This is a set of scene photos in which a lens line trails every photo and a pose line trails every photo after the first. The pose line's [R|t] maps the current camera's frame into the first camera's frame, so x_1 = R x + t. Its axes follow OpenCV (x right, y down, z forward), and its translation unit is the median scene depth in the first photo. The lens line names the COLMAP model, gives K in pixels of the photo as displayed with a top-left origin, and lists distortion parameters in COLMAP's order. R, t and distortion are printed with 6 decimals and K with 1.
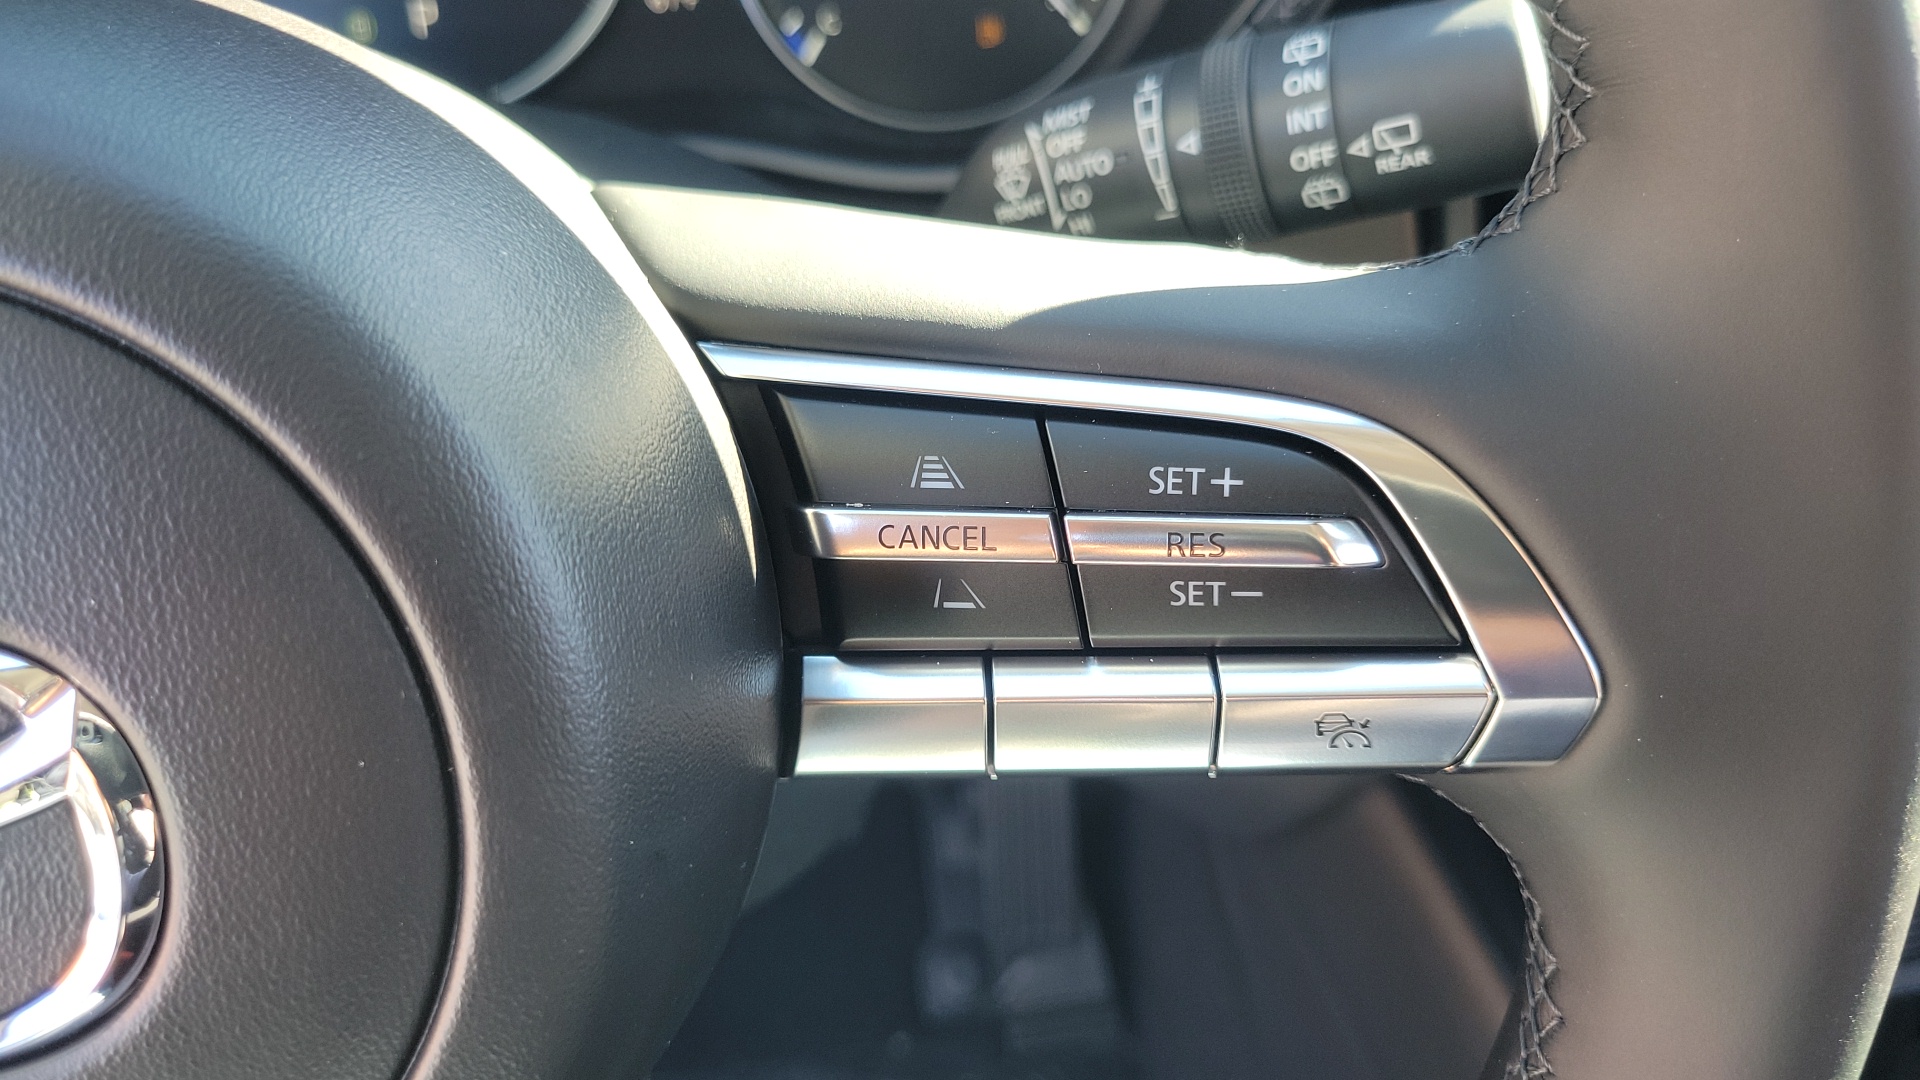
lens RADIAL K [[1494.2, 0, 942.0], [0, 1494.2, 544.5], [0, 0, 1]] dist [0.026531, -0.018195]
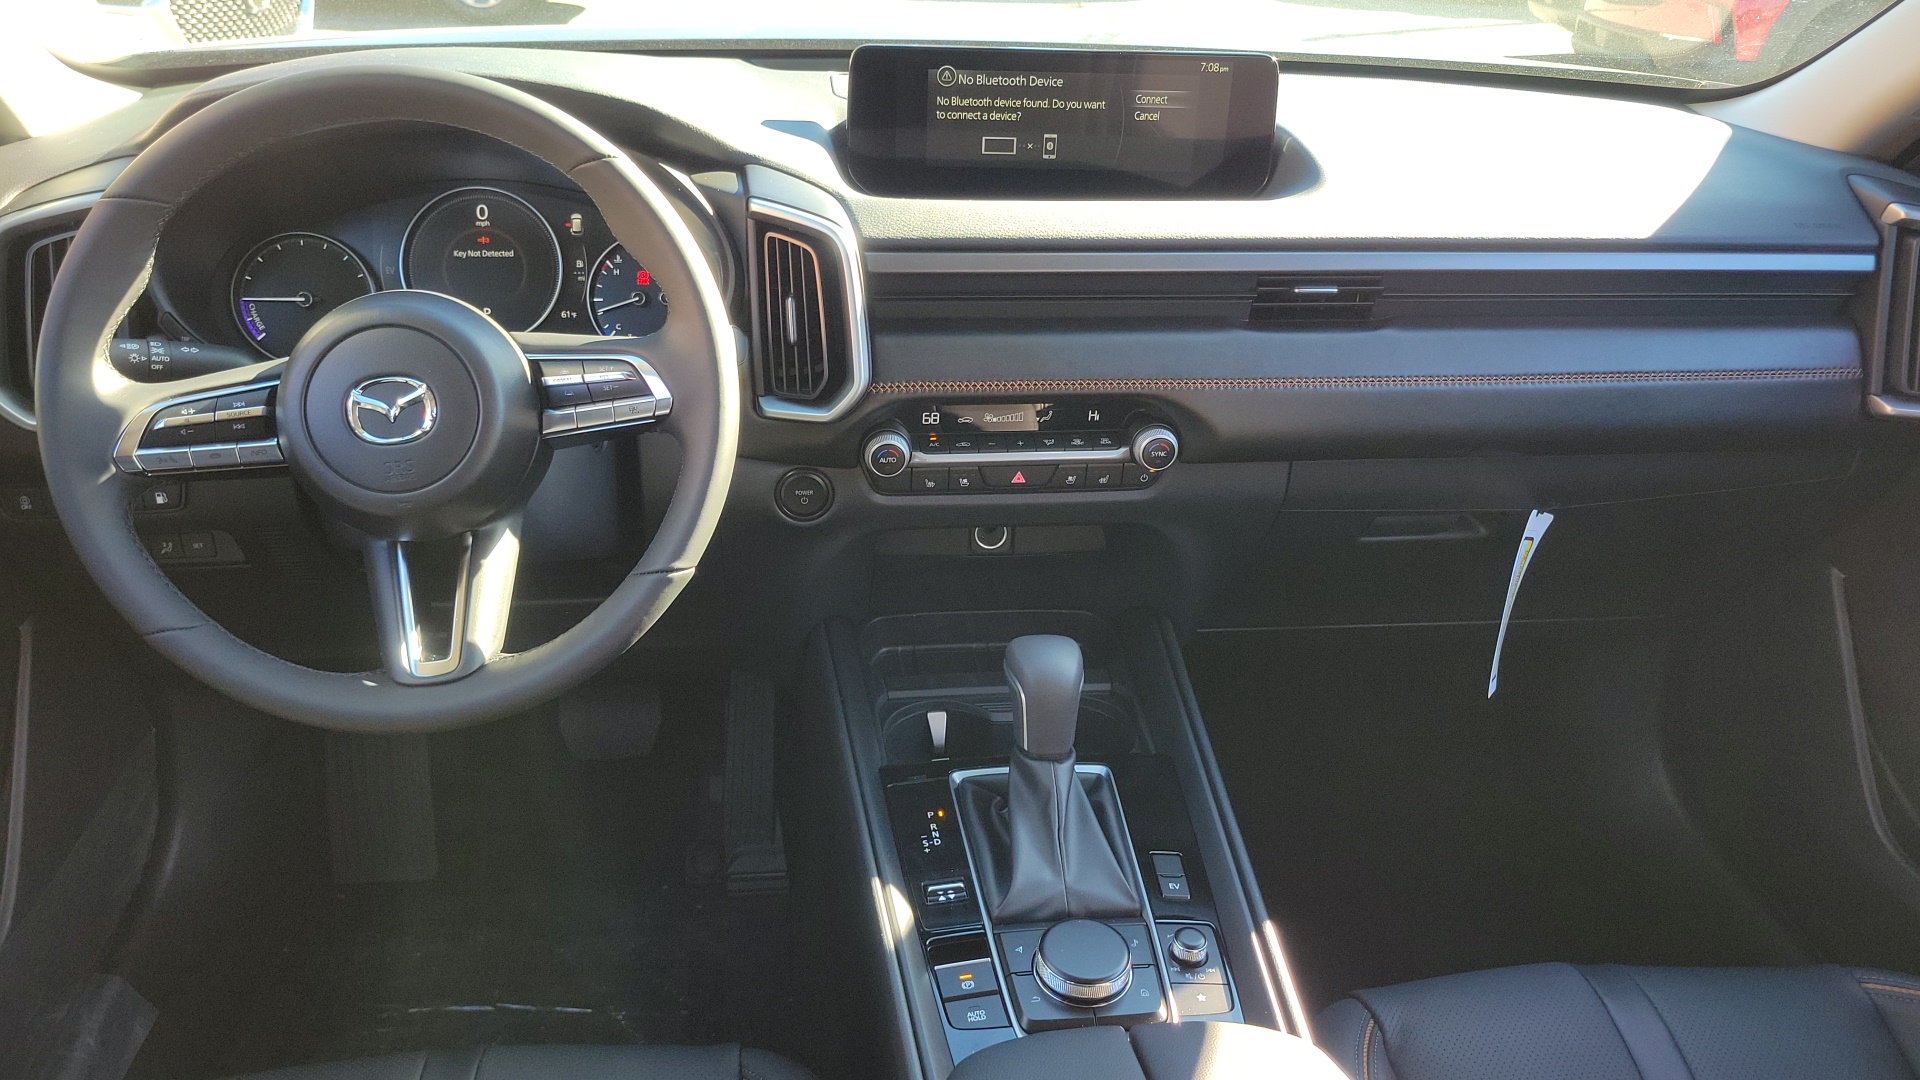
lens RADIAL K [[1494.2, 0, 965.2], [0, 1494.2, 560.8], [0, 0, 1]] dist [0.026531, -0.018195]
pose [[0.996489, 0.082577, 0.013777, 1.397202], [-0.077523, 0.972300, -0.220508, 1.637690], [-0.031604, 0.218665, 0.975288, -4.238270]]
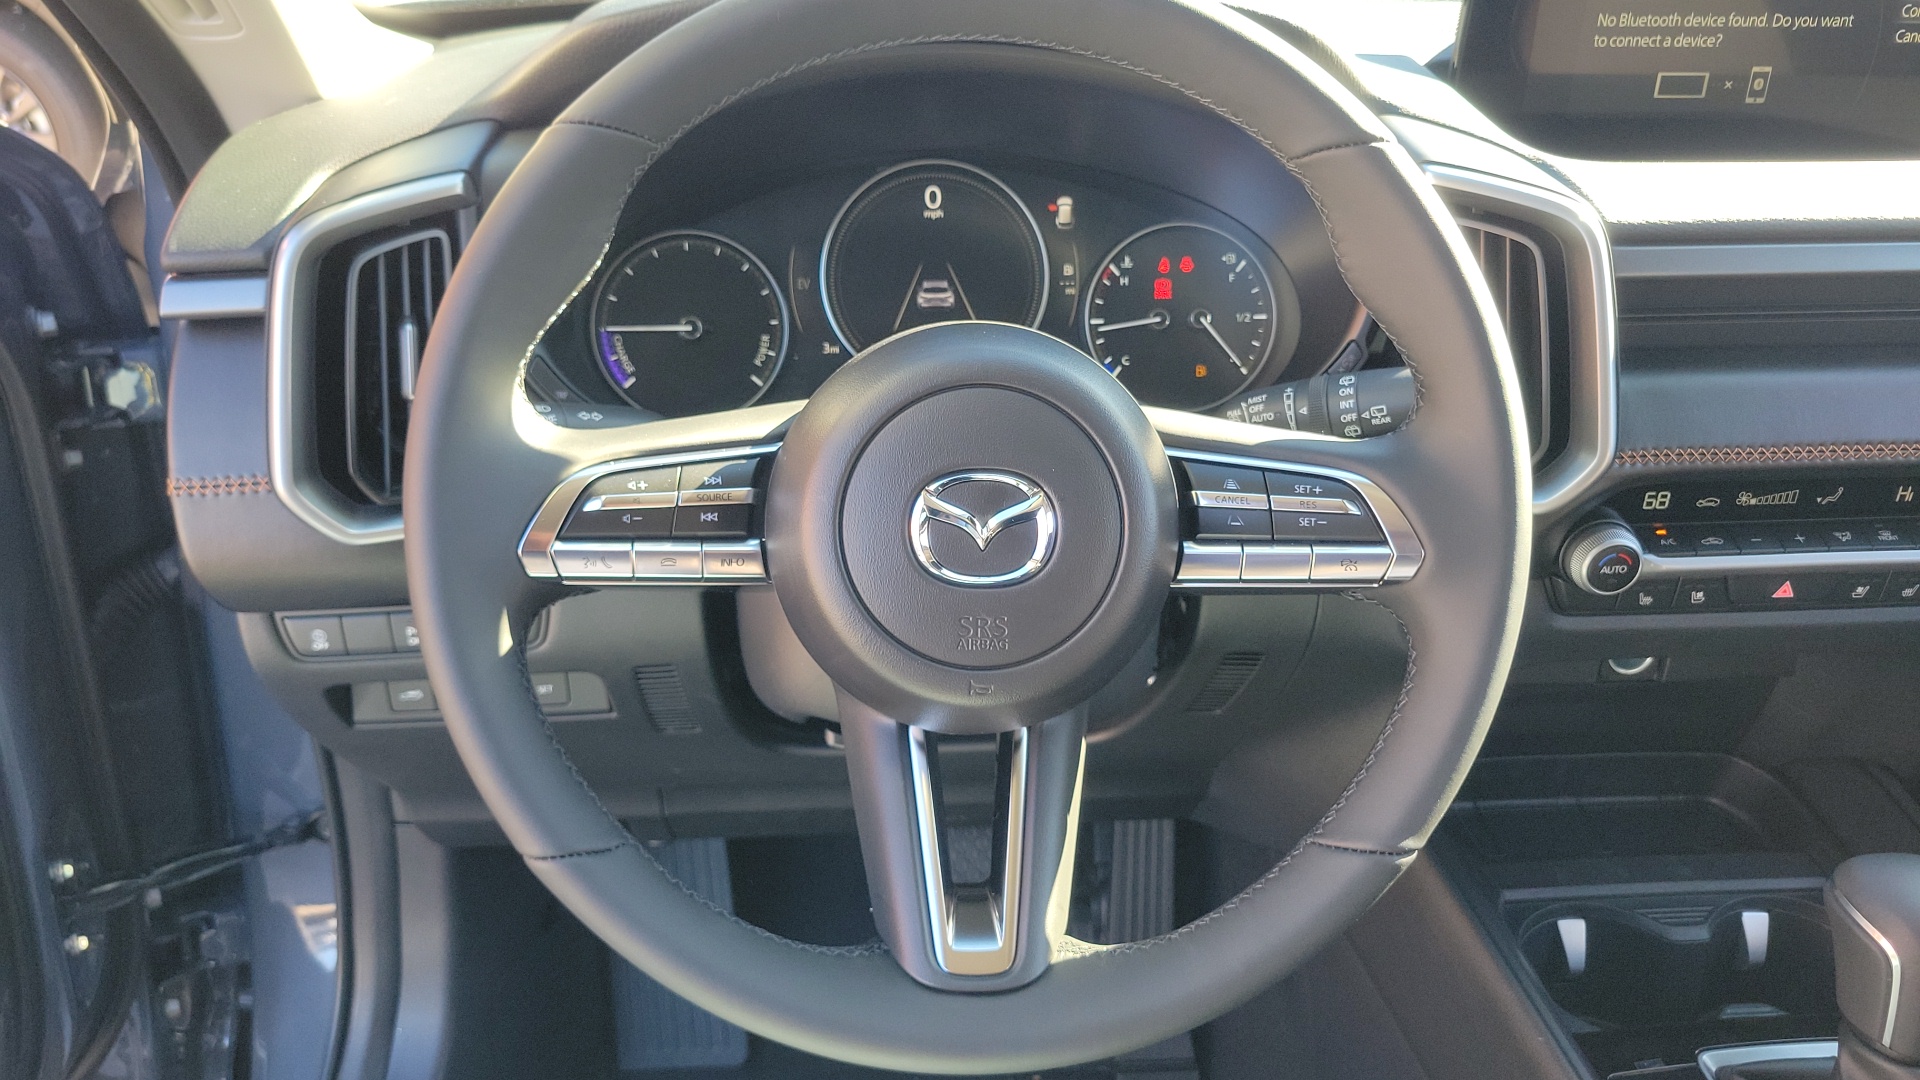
lens RADIAL K [[1494.2, 0, 945.0], [0, 1494.2, 535.1], [0, 0, 1]] dist [0.026531, -0.018195]
pose [[0.995623, 0.080930, -0.046747, -0.465137], [-0.089479, 0.969848, -0.226690, 0.860702], [0.026992, 0.229881, 0.972844, -2.214811]]
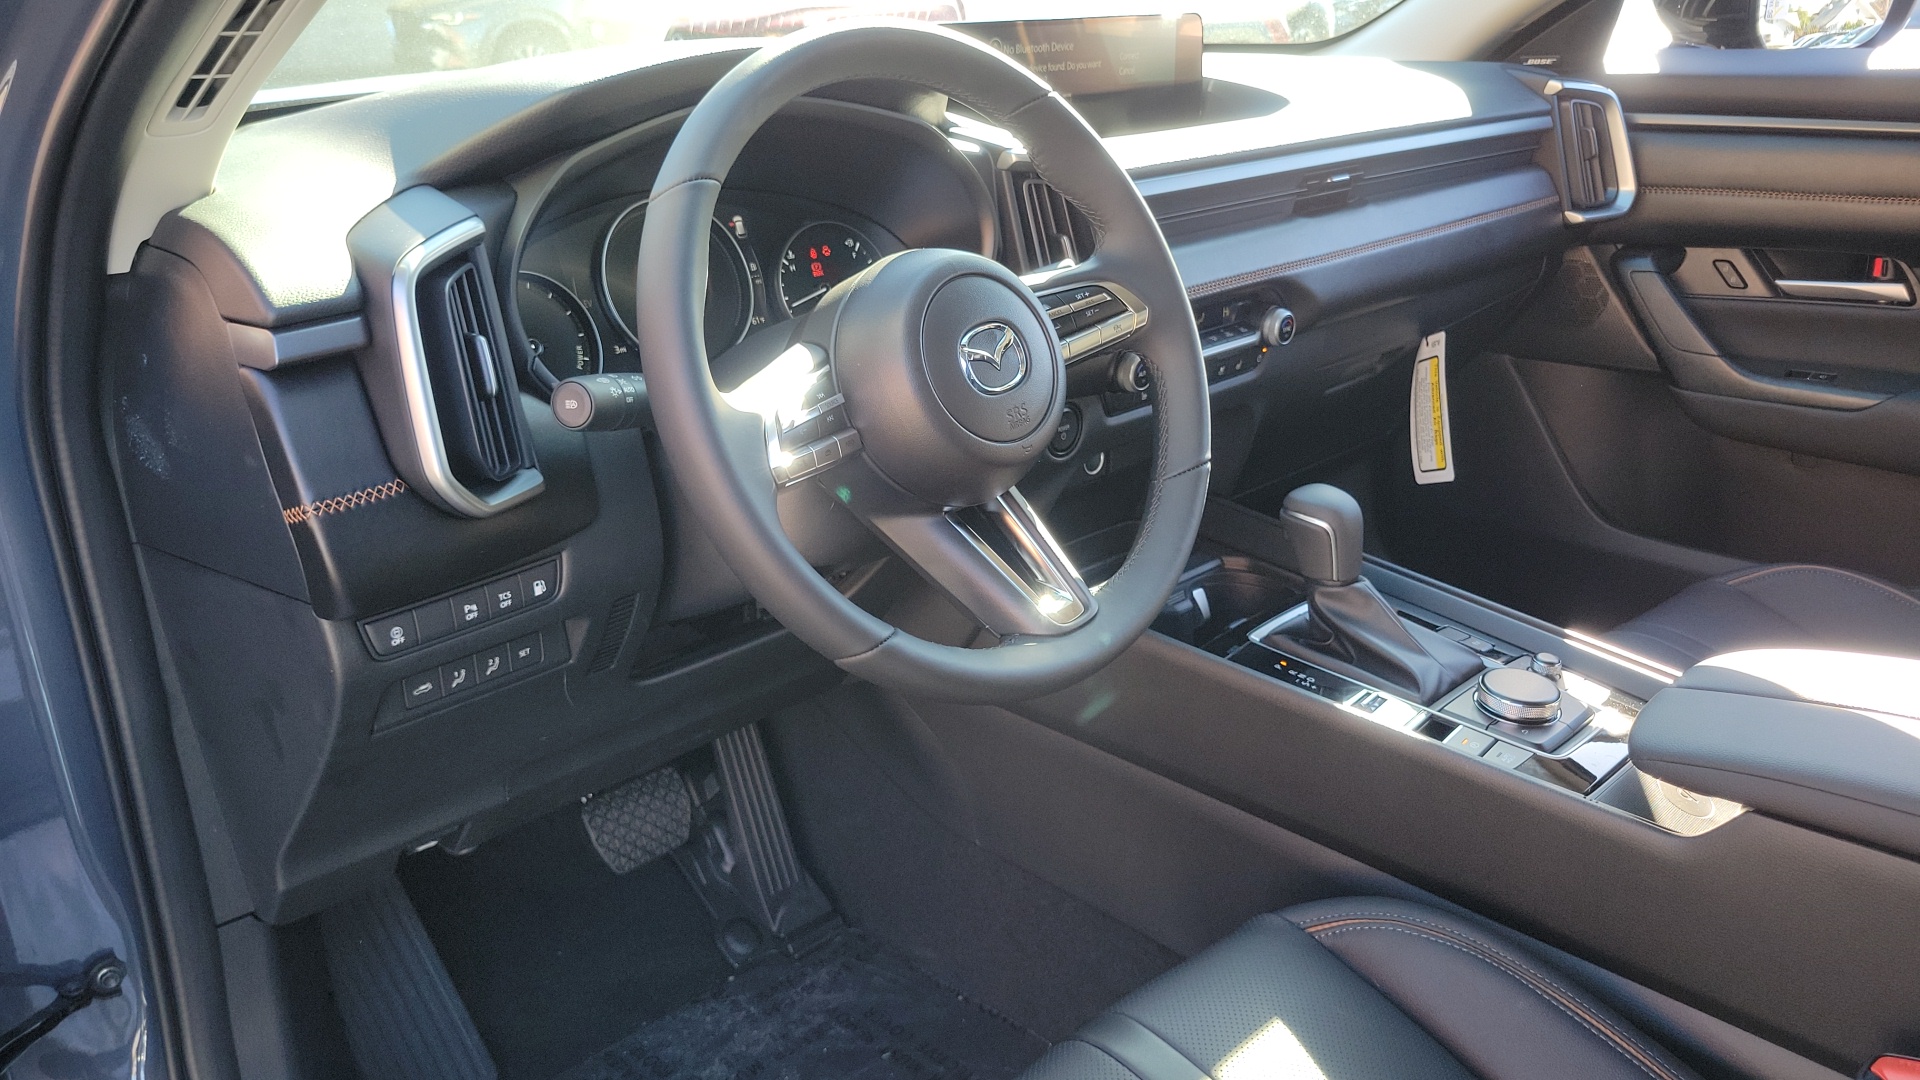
lens RADIAL K [[1494.2, 0, 949.7], [0, 1494.2, 544.8], [0, 0, 1]] dist [0.026531, -0.018195]
pose [[0.801913, -0.176641, 0.570731, -3.586130], [0.351146, 0.912225, -0.211048, 1.715669], [-0.483355, 0.369652, 0.793552, -2.931280]]
